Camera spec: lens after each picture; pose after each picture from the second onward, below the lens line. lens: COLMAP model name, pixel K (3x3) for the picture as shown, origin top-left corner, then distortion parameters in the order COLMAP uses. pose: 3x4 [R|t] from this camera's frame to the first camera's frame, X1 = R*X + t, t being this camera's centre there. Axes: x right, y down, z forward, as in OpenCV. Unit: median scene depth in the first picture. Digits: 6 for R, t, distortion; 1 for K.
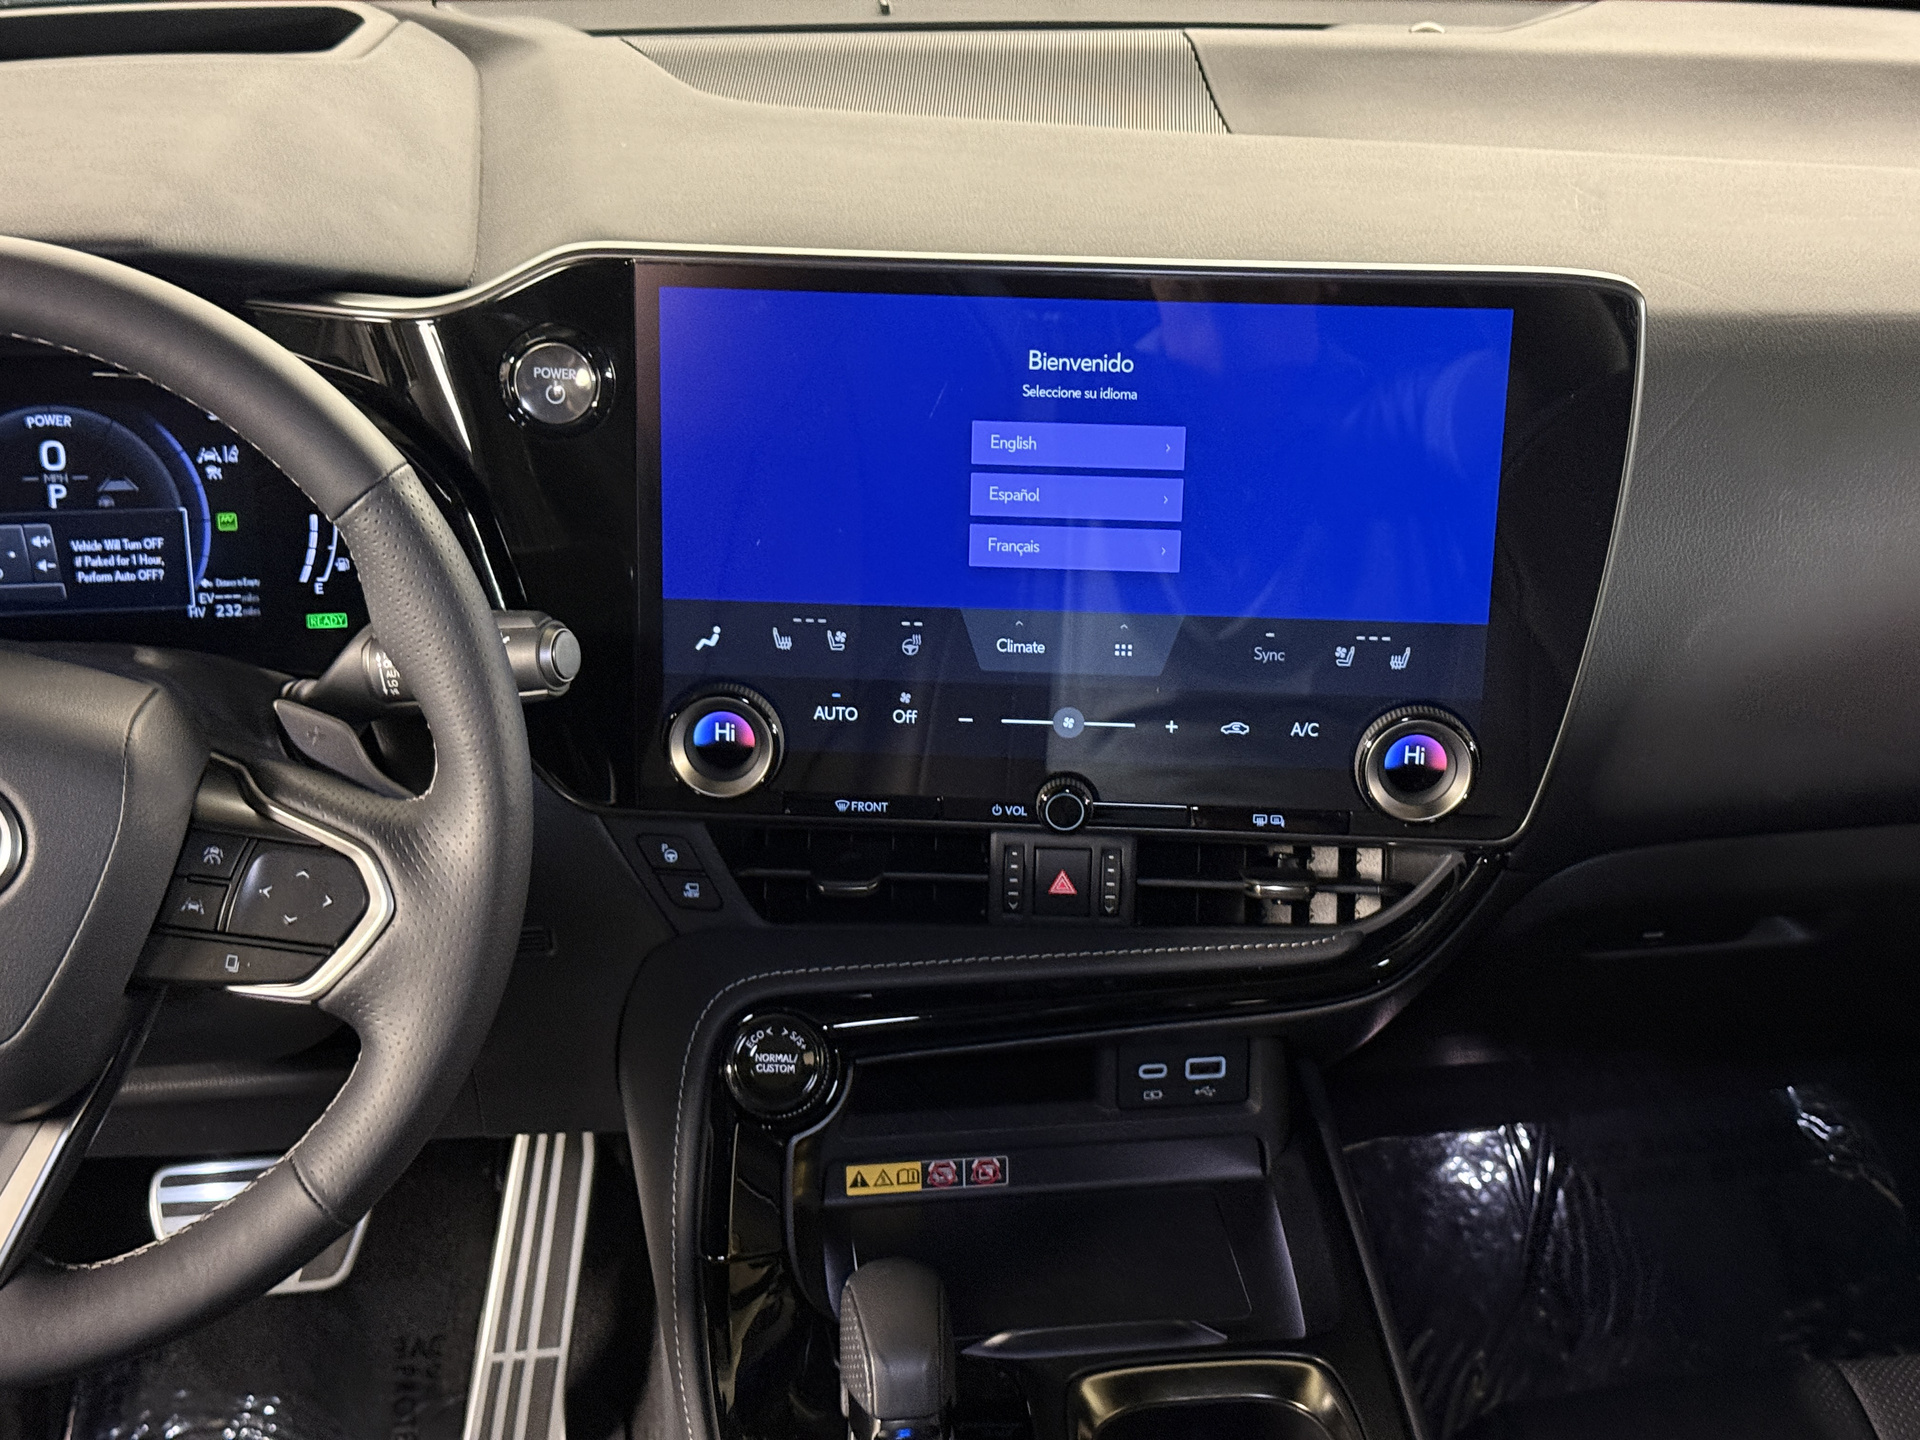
lens RADIAL K [[2725.8, 0, 986.5], [0, 2725.8, 736.5], [0, 0, 1]] dist [0.114592, 0.000000]
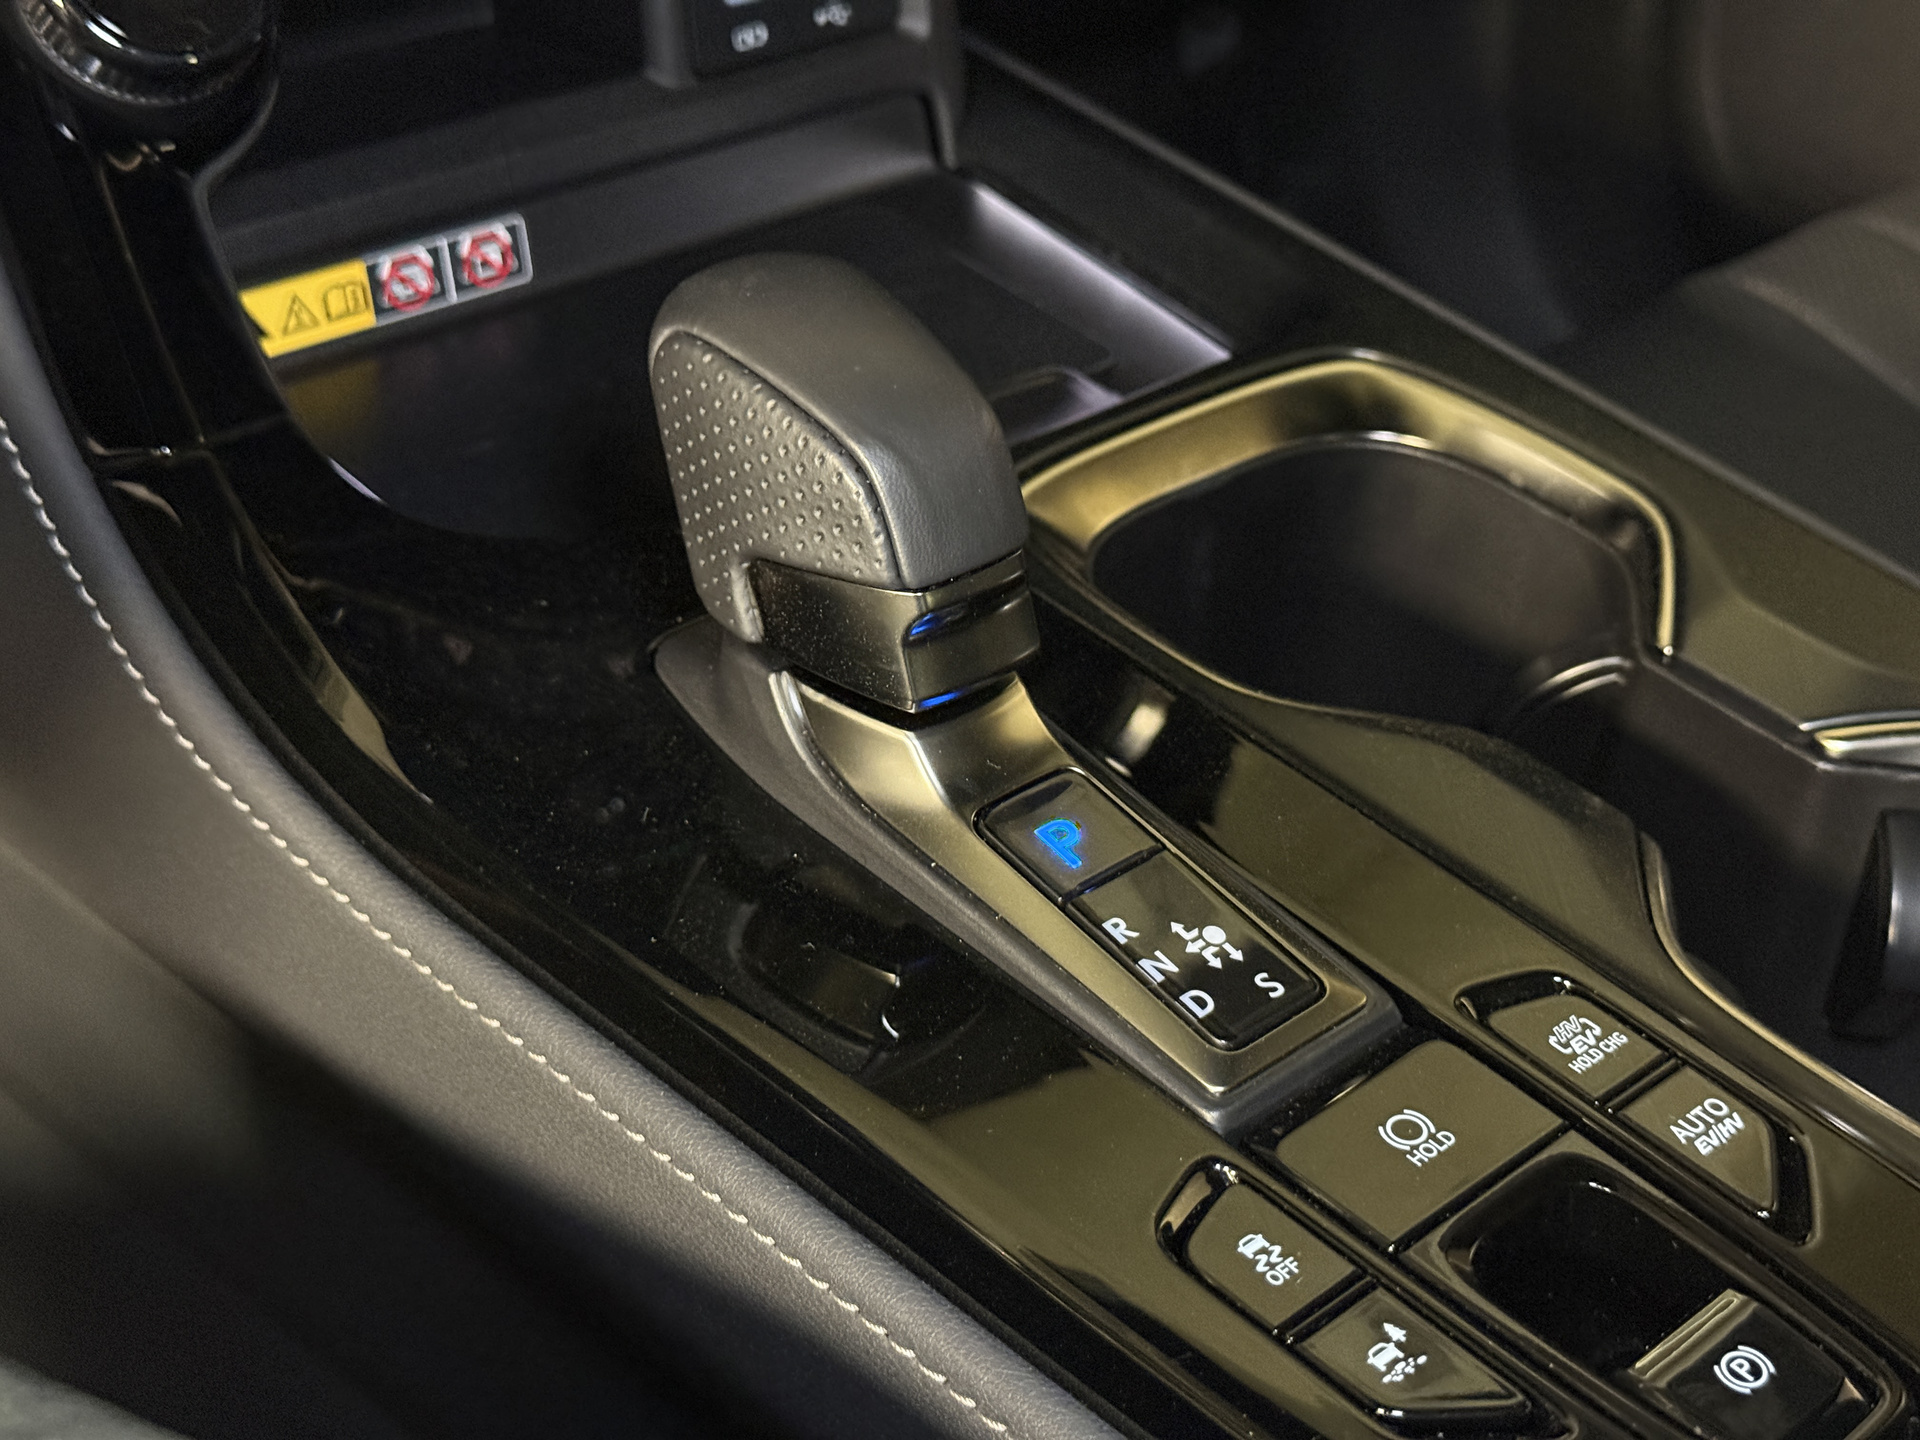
lens RADIAL K [[2725.8, 0, 955.8], [0, 2725.8, 731.5], [0, 0, 1]] dist [0.114592, 0.000000]
pose [[0.839066, -0.297621, 0.455400, -0.184771], [0.209608, 0.949319, 0.234217, 0.146981], [-0.502028, -0.101069, 0.858925, 0.545123]]
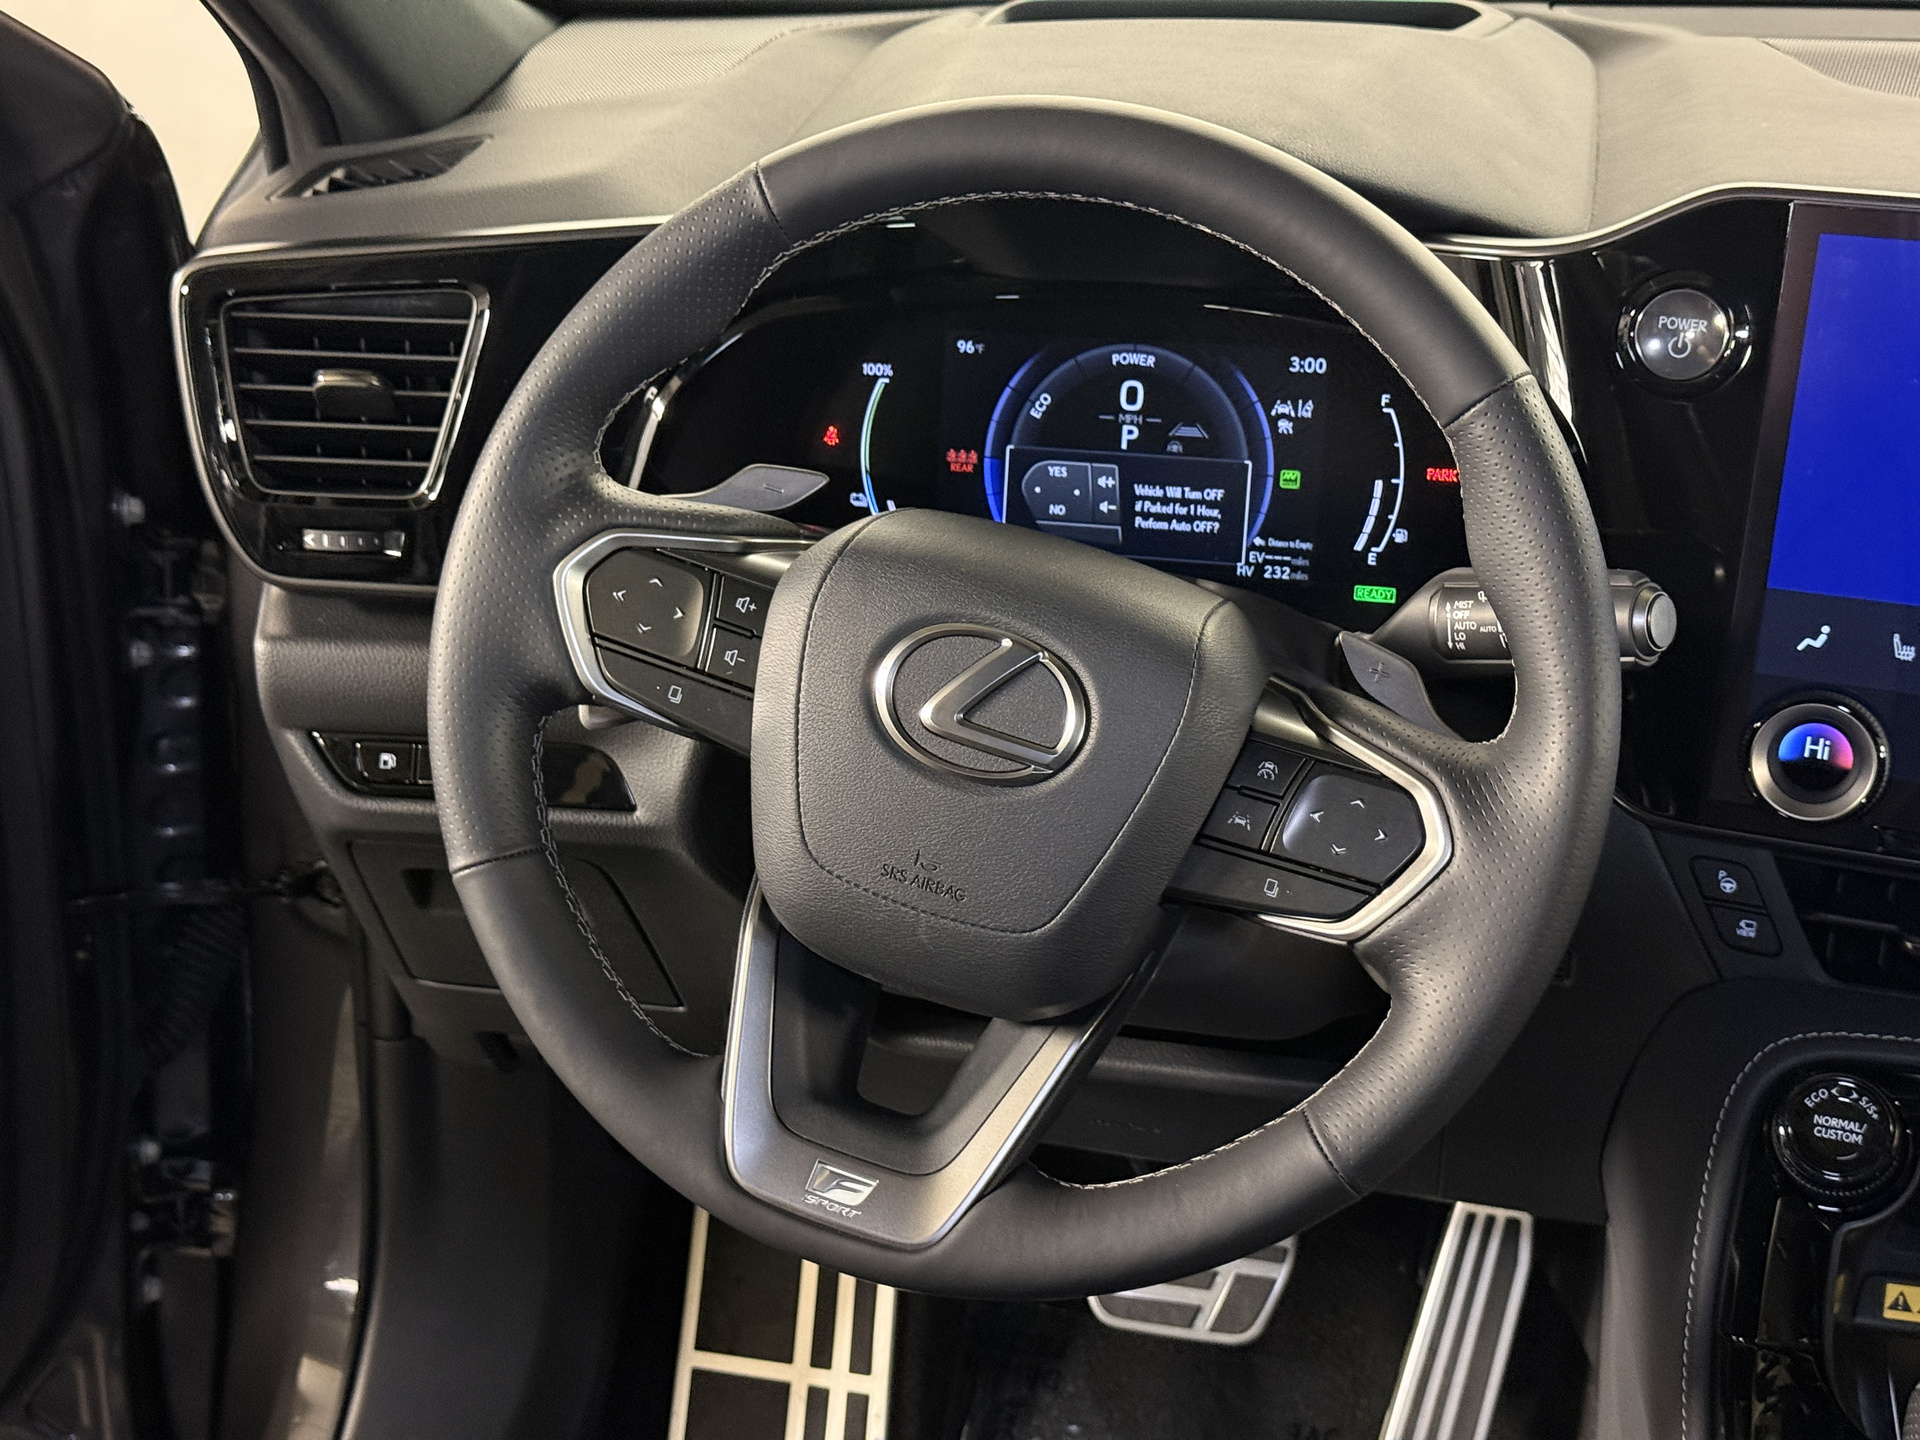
lens RADIAL K [[2725.8, 0, 962.6], [0, 2725.8, 746.8], [0, 0, 1]] dist [0.114592, 0.000000]
pose [[0.939057, 0.121681, -0.321506, -0.066499], [-0.145216, 0.988127, -0.050169, 0.078938], [0.311584, 0.093799, 0.945578, 0.074569]]
